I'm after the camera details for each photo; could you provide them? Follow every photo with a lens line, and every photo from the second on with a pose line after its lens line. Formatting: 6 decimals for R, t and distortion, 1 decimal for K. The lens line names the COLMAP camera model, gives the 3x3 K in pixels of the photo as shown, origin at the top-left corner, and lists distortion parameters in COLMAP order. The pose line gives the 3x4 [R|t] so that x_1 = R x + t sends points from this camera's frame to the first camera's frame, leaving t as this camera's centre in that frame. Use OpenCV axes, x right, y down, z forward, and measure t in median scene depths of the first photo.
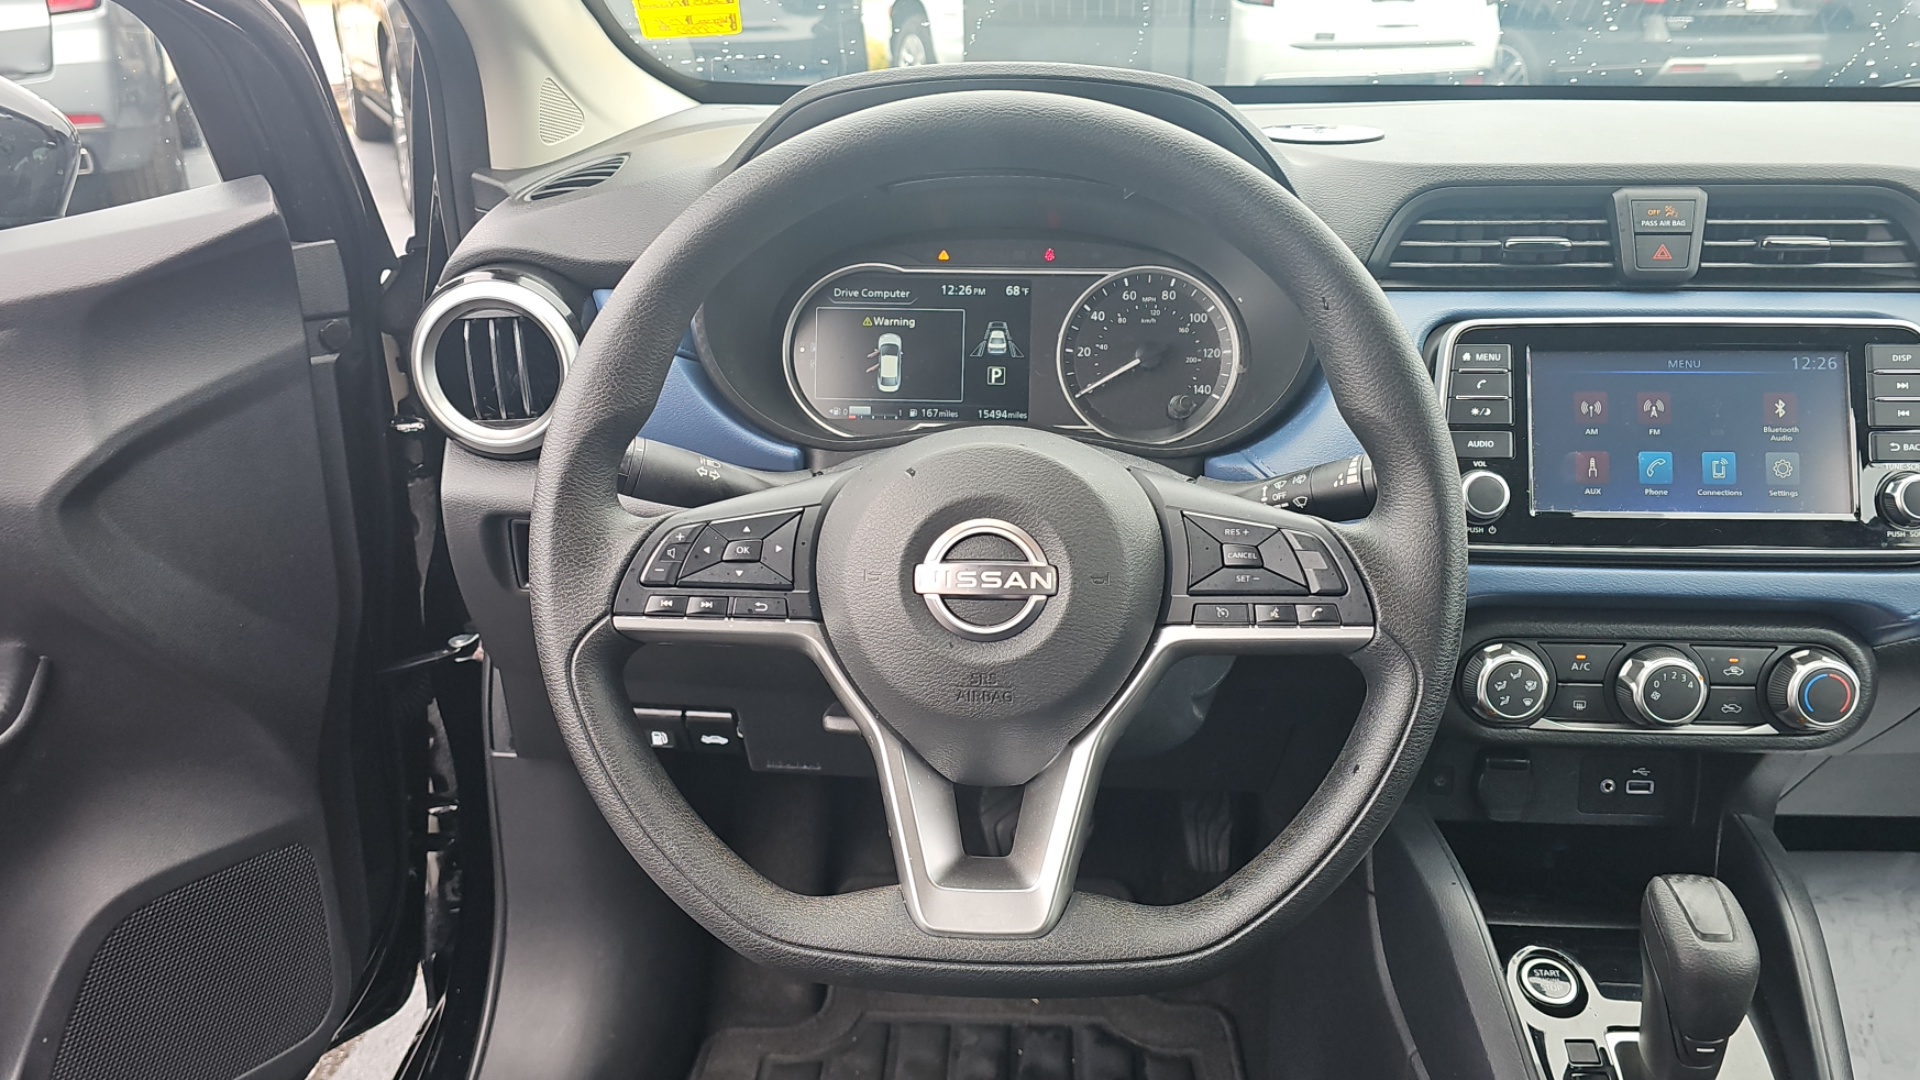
lens RADIAL K [[1381.8, 0, 959.4], [0, 1381.8, 532.9], [0, 0, 1]] dist [0.060683, -0.071104]
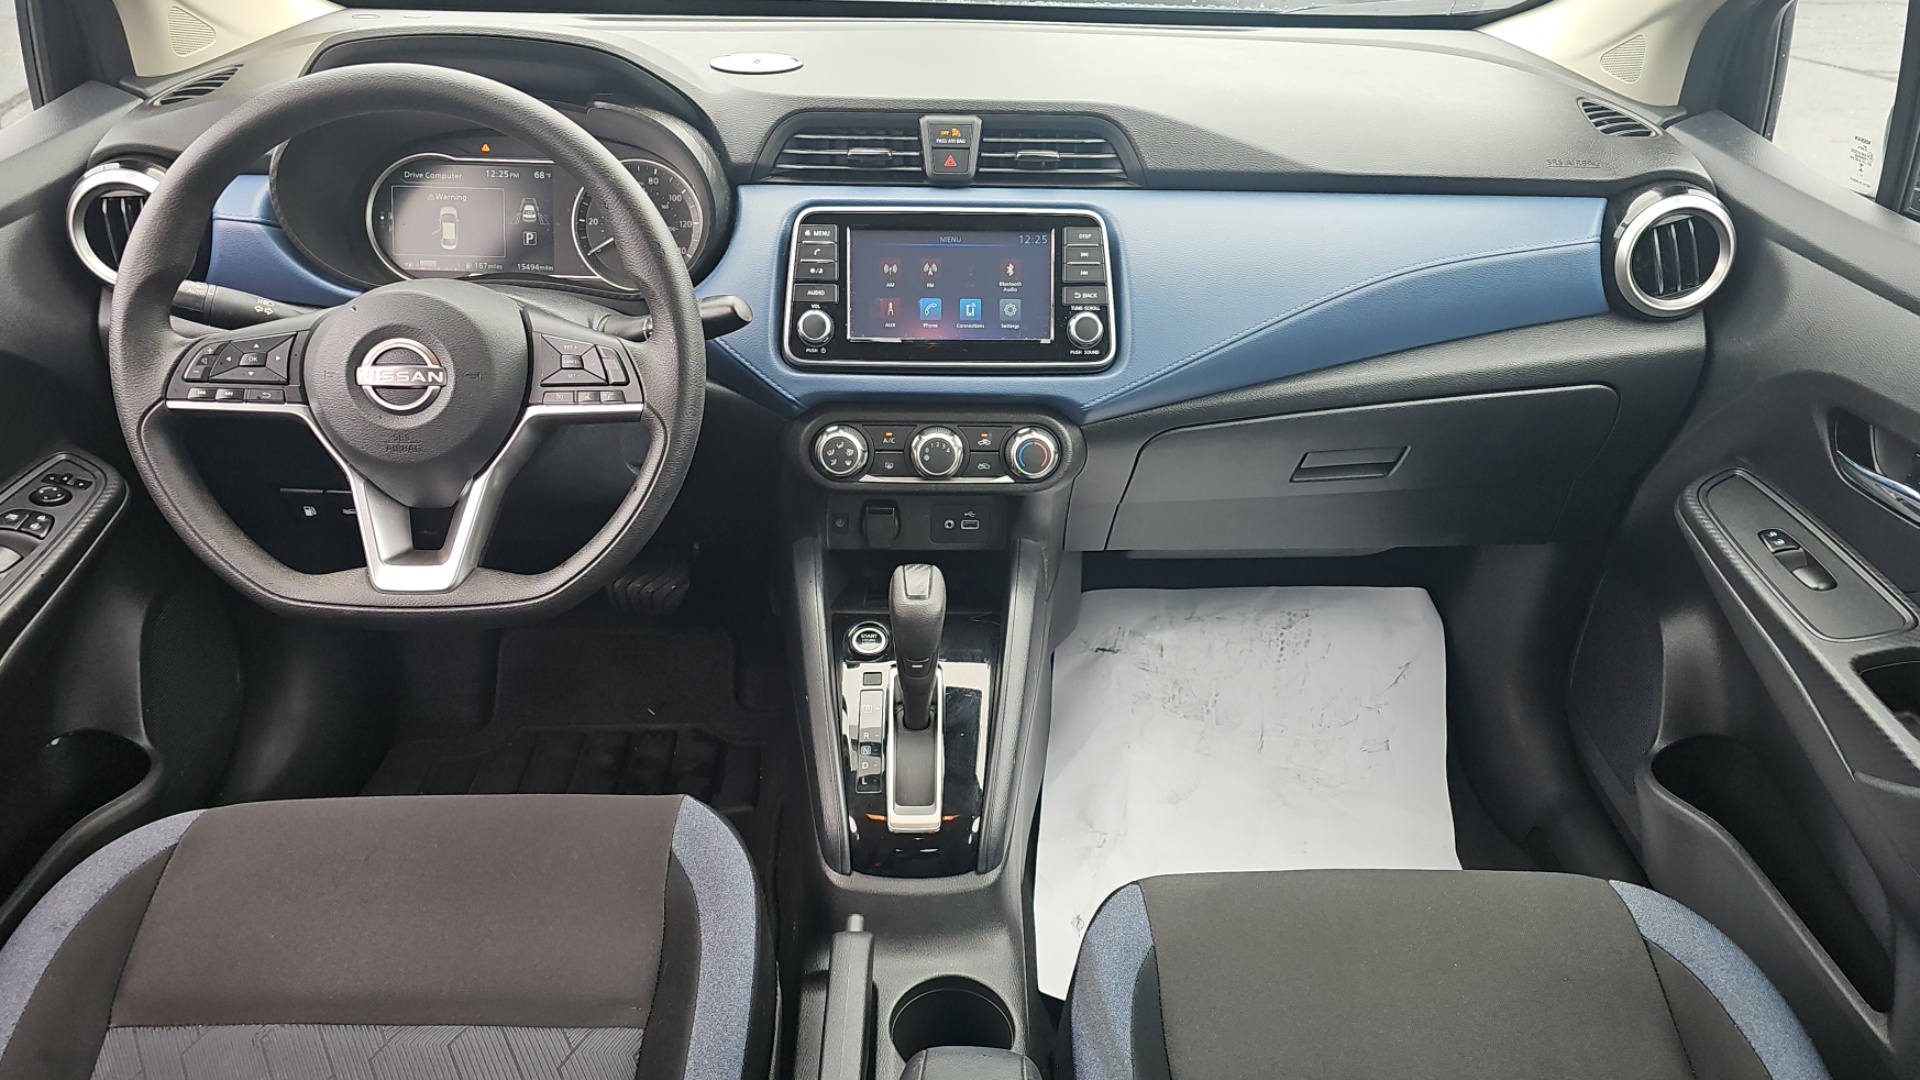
lens RADIAL K [[1381.8, 0, 966.5], [0, 1381.8, 534.8], [0, 0, 1]] dist [0.060683, -0.071104]
pose [[0.996235, -0.013853, 0.085581, 0.385218], [0.003761, 0.993128, 0.116974, 0.020932], [-0.086614, -0.116212, 0.989441, -0.502977]]
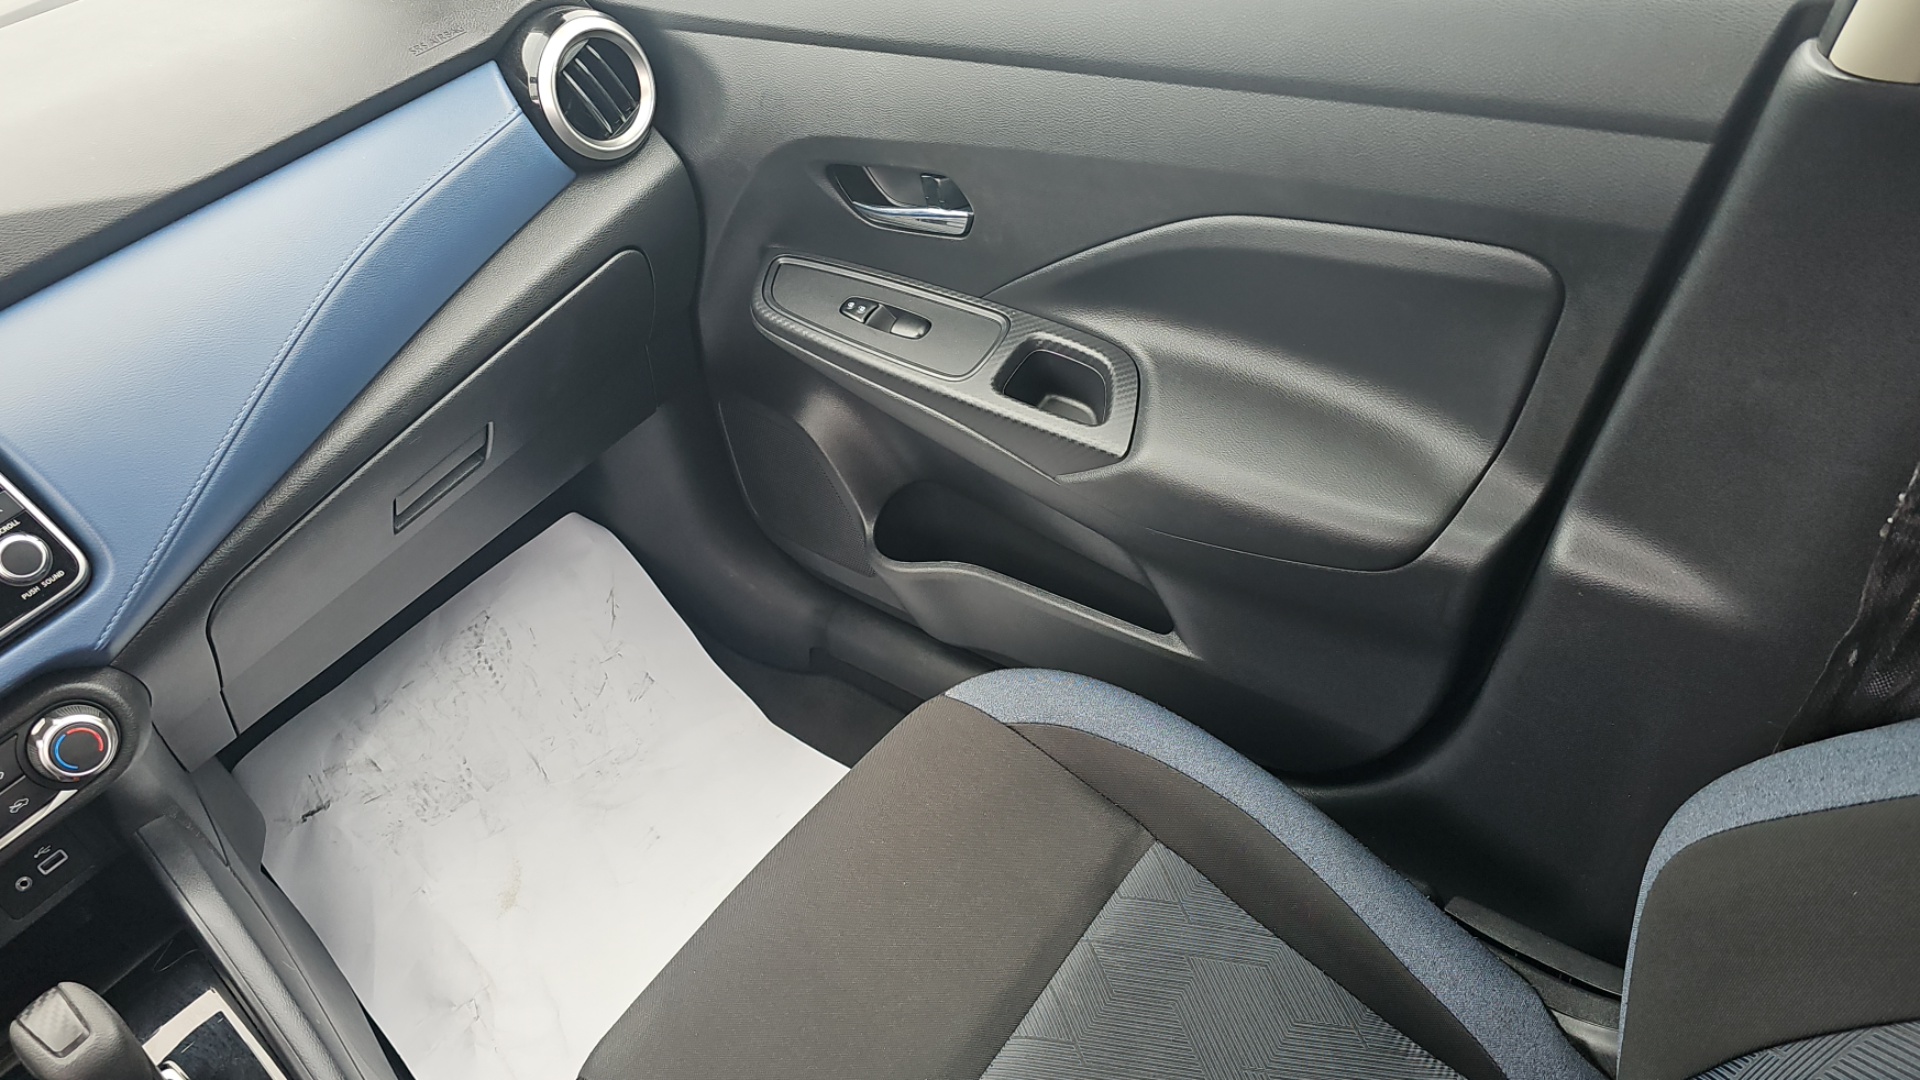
lens RADIAL K [[1381.8, 0, 947.6], [0, 1381.8, 535.5], [0, 0, 1]] dist [0.060683, -0.071104]
pose [[0.575711, -0.597754, 0.557895, 0.469553], [0.457375, 0.801009, 0.386255, -0.118290], [-0.677764, 0.032796, 0.734547, -0.239092]]
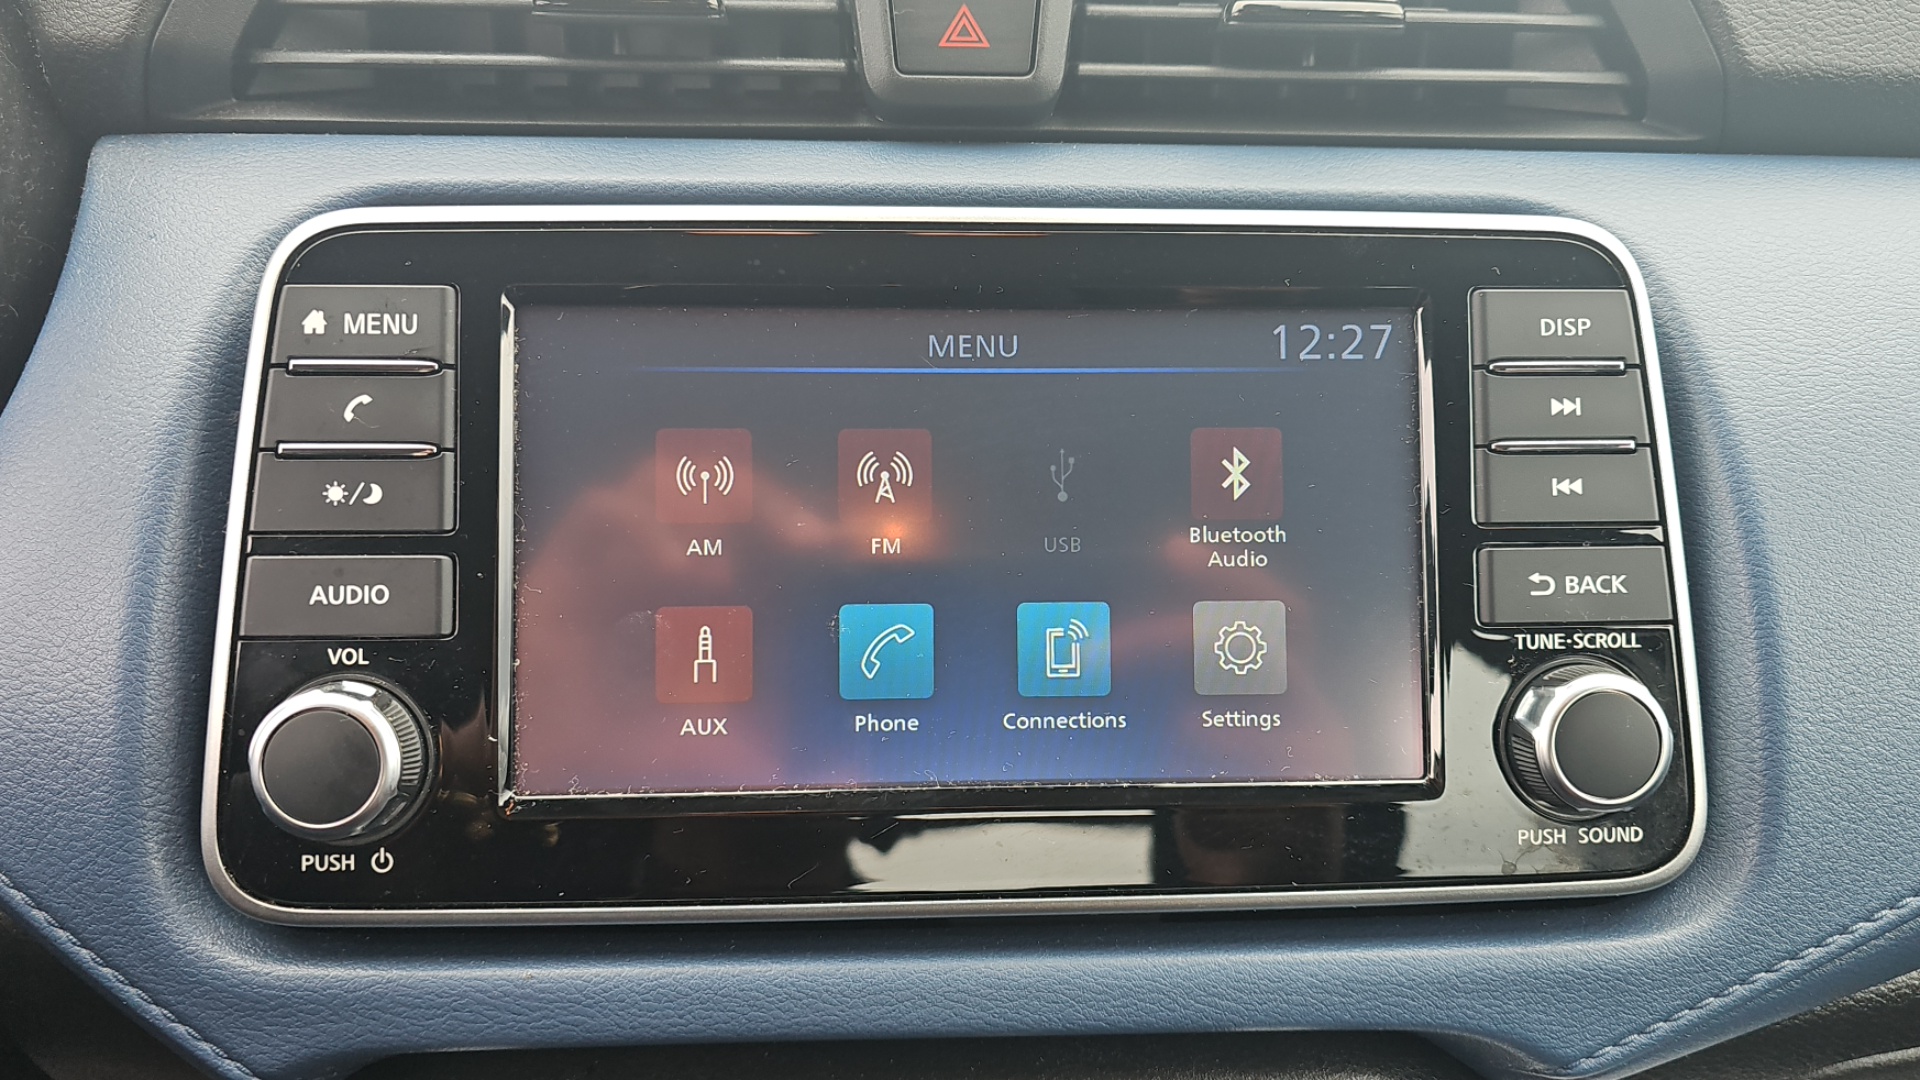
lens RADIAL K [[1381.8, 0, 978.5], [0, 1381.8, 500.3], [0, 0, 1]] dist [0.060683, -0.071104]
pose [[0.993382, -0.018245, 0.113396, 0.459905], [0.013820, 0.999116, 0.039691, -0.091977], [-0.114020, -0.037861, 0.992757, 0.631359]]
